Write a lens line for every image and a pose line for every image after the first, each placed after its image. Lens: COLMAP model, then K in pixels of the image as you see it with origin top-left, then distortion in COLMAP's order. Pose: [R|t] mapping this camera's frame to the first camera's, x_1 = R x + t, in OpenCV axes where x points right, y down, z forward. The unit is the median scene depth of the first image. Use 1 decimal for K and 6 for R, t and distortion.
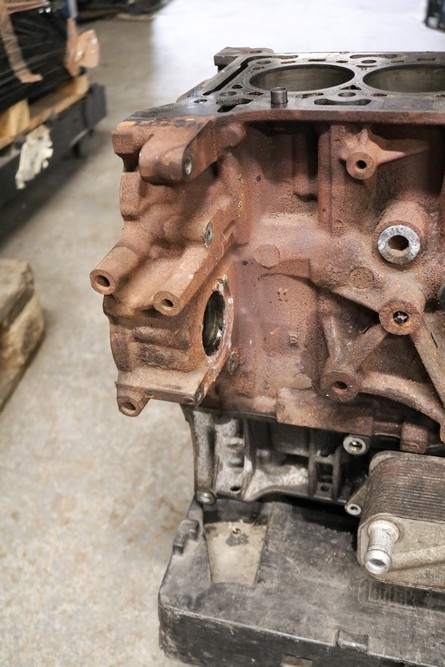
lens RADIAL K [[714.3, 0, 222.5], [0, 714.3, 333.5], [0, 0, 1]] dist [-0.130212, 0.160743]
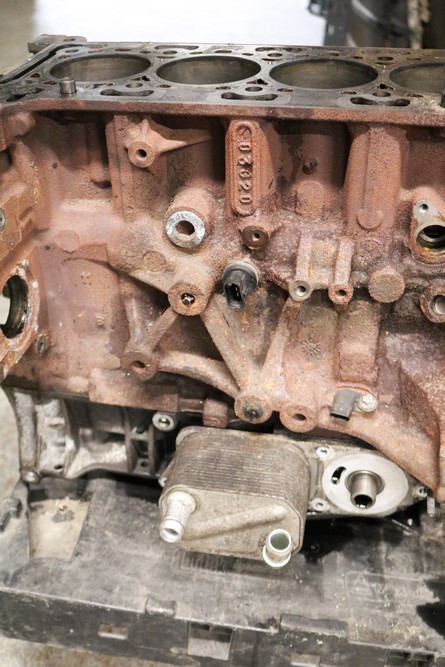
lens RADIAL K [[714.3, 0, 222.5], [0, 714.3, 333.5], [0, 0, 1]] dist [-0.130212, 0.160743]
pose [[0.991279, -0.017038, 0.130672, 0.144990], [0.013725, 0.999562, 0.026215, 0.001447], [-0.131061, -0.024193, 0.991079, -0.050773]]
